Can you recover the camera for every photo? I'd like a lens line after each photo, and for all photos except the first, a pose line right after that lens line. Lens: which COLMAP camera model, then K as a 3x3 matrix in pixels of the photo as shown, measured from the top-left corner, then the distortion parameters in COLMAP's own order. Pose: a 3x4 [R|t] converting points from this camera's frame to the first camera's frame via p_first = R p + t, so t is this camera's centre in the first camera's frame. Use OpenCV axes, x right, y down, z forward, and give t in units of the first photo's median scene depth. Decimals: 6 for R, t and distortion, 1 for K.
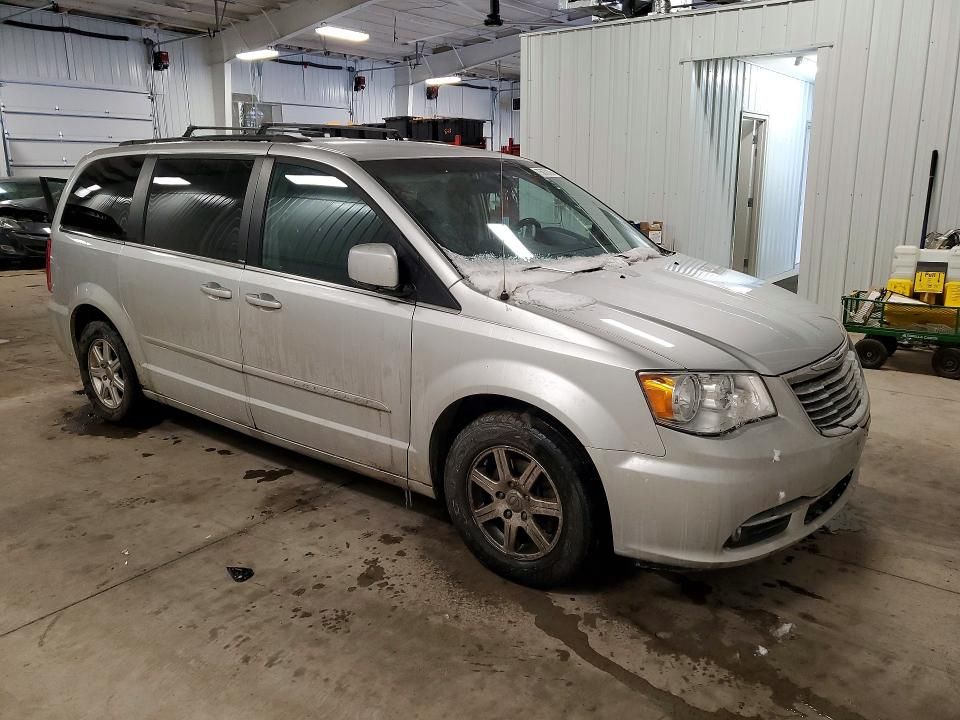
lens RADIAL K [[770.7, 0, 473.5], [0, 770.7, 359.8], [0, 0, 1]] dist [-0.007291, 0.044618]
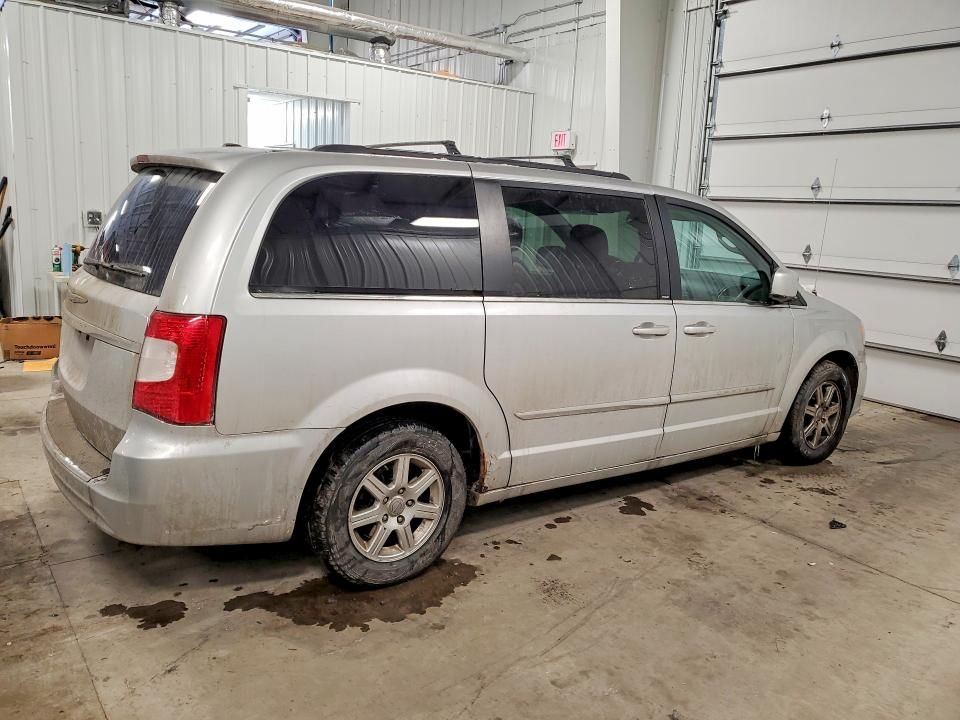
lens RADIAL K [[770.7, 0, 473.5], [0, 770.7, 359.8], [0, 0, 1]] dist [-0.007291, 0.044618]
pose [[0.258158, -0.171352, 0.950785, -1.492864], [0.179010, 0.975588, 0.127217, -0.246040], [-0.949373, 0.137358, 0.282530, 1.056399]]
